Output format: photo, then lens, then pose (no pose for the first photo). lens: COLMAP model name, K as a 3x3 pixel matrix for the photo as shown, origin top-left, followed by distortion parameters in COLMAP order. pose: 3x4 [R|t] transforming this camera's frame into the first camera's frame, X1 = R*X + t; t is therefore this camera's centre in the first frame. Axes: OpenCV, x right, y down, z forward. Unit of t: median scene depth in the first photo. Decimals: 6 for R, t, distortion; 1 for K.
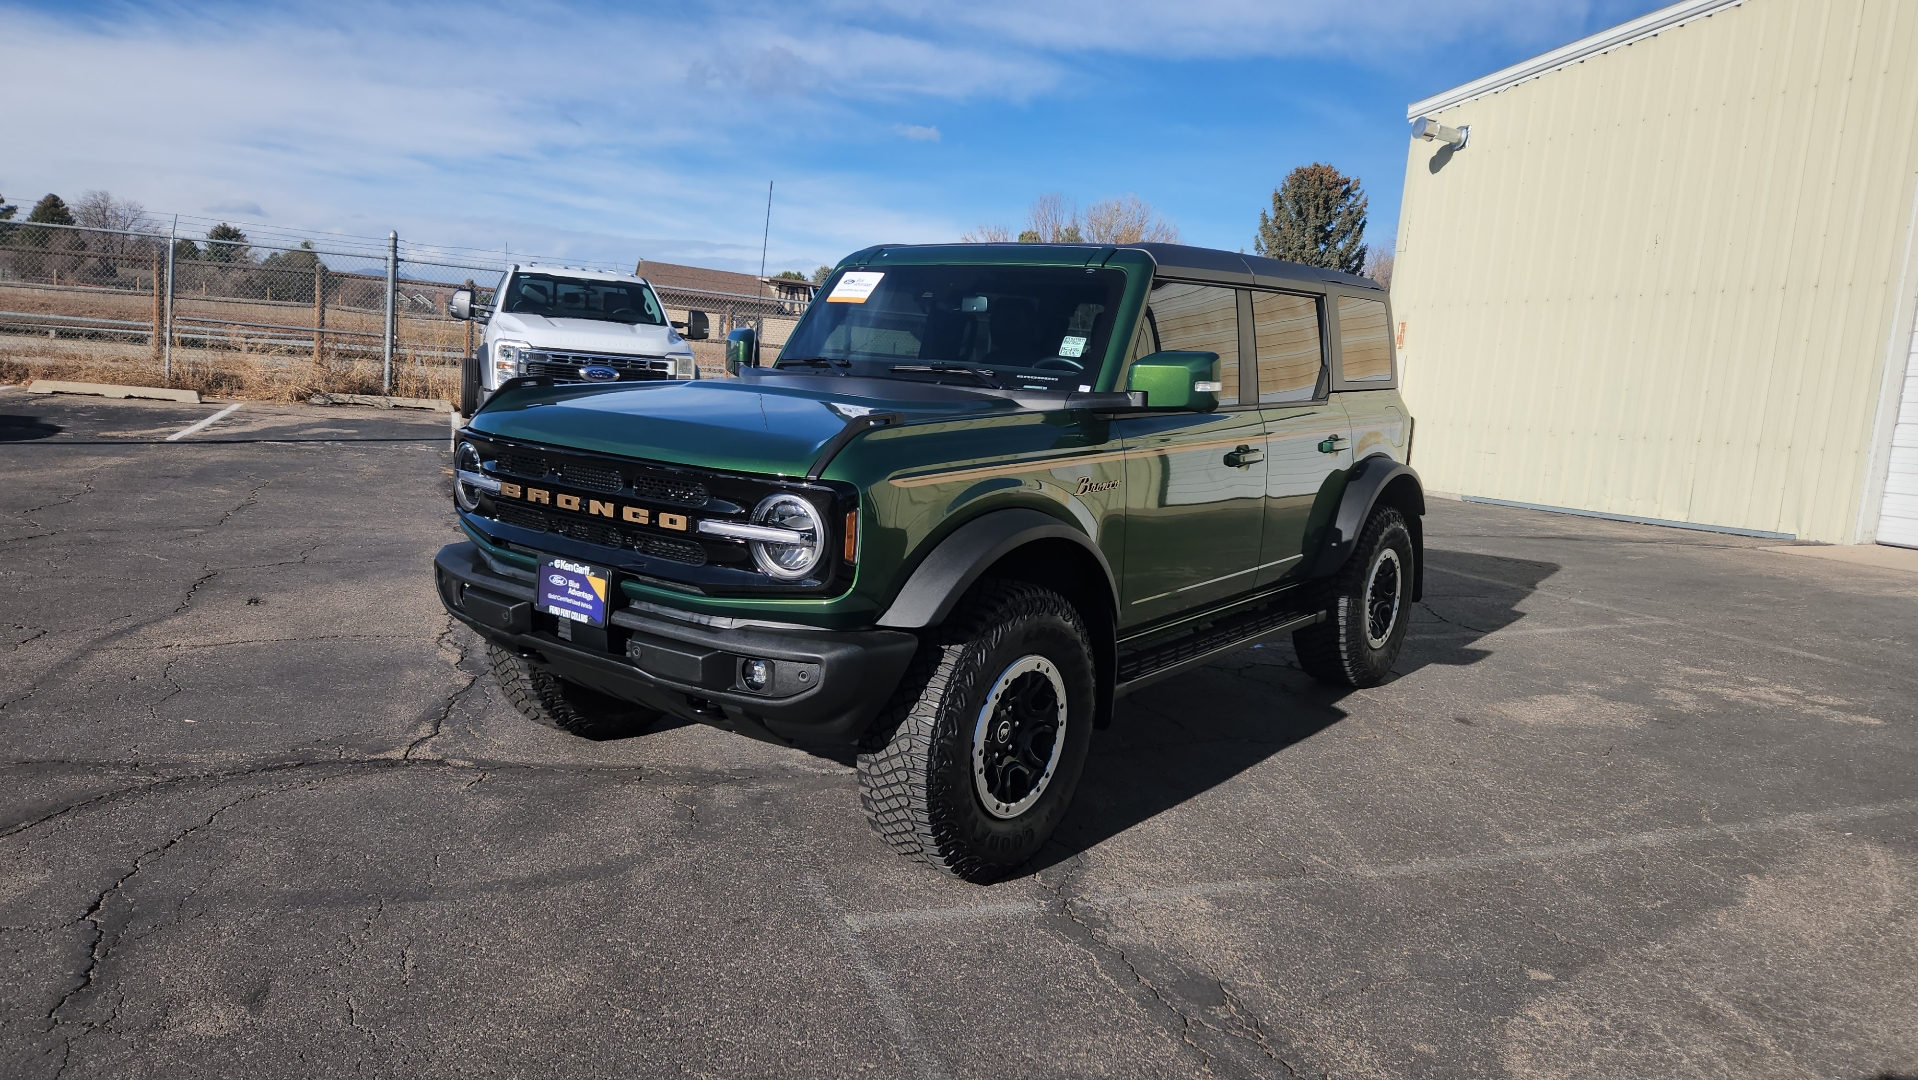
lens RADIAL K [[1281.2, 0, 936.2], [0, 1281.2, 521.0], [0, 0, 1]] dist [0.068723, -0.051902]
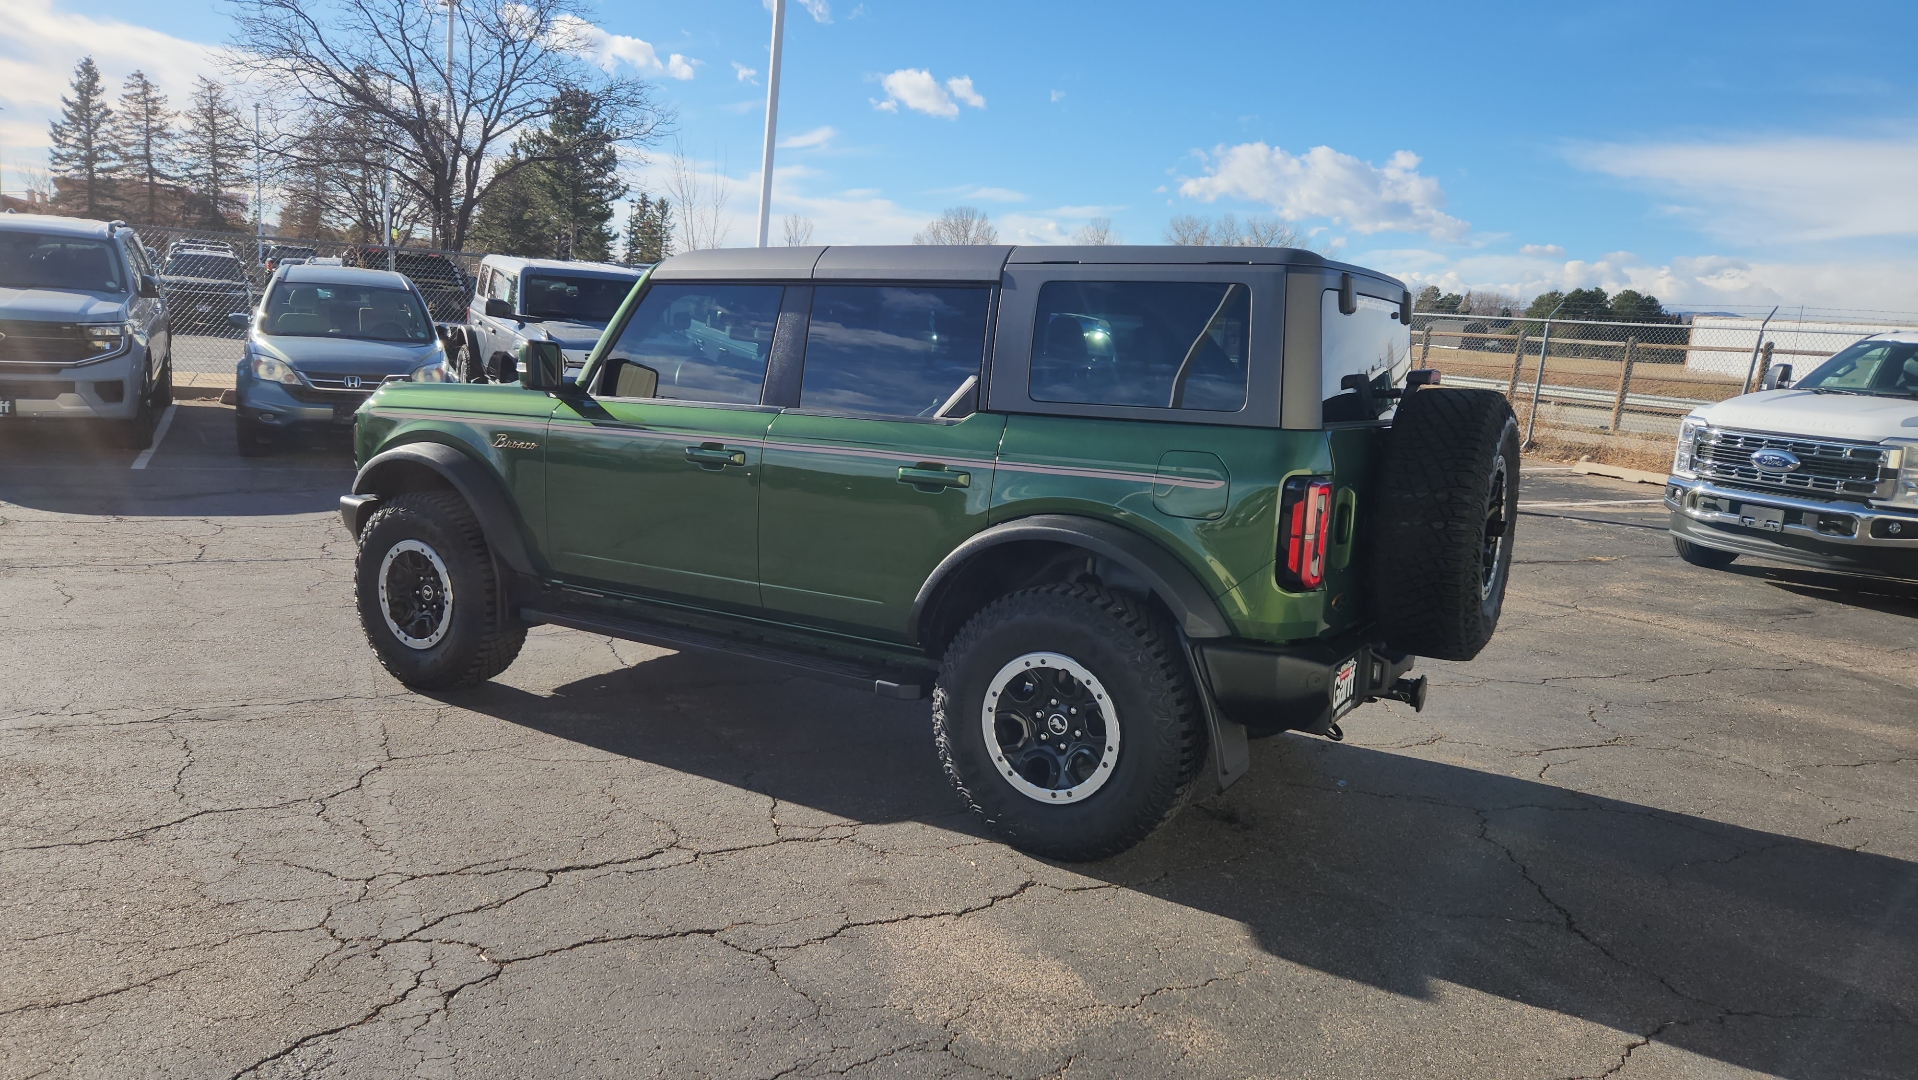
lens RADIAL K [[1279.0, 0, 919.2], [0, 1279.0, 541.3], [0, 0, 1]] dist [0.068099, -0.048584]
pose [[0.098410, 0.103196, -0.989781, 1.374030], [-0.183008, 0.979522, 0.083931, -0.108075], [0.978174, 0.172878, 0.115280, 1.181914]]
